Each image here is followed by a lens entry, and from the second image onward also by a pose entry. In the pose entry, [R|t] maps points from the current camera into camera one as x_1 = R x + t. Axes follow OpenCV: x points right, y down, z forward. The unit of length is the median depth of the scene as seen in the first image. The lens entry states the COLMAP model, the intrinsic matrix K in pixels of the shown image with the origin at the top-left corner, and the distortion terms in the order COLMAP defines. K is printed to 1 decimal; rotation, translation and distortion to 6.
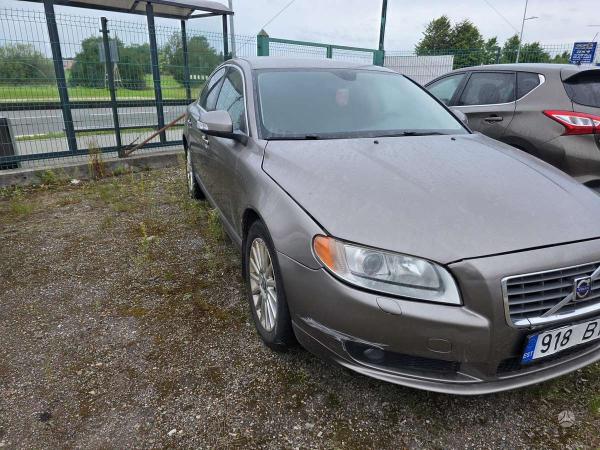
lens RADIAL K [[410.1, 0, 299.6], [0, 410.1, 223.3], [0, 0, 1]] dist [0.016045, -0.009945]
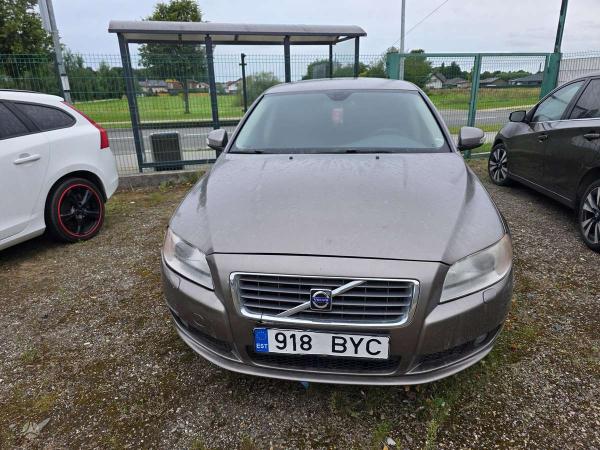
lens RADIAL K [[410.1, 0, 300.6], [0, 410.1, 225.8], [0, 0, 1]] dist [0.016045, -0.009945]
pose [[0.866125, 0.110524, -0.487454, 0.517807], [-0.121341, 0.992566, 0.009449, -0.015531], [0.484875, 0.050964, 0.873097, 0.019275]]
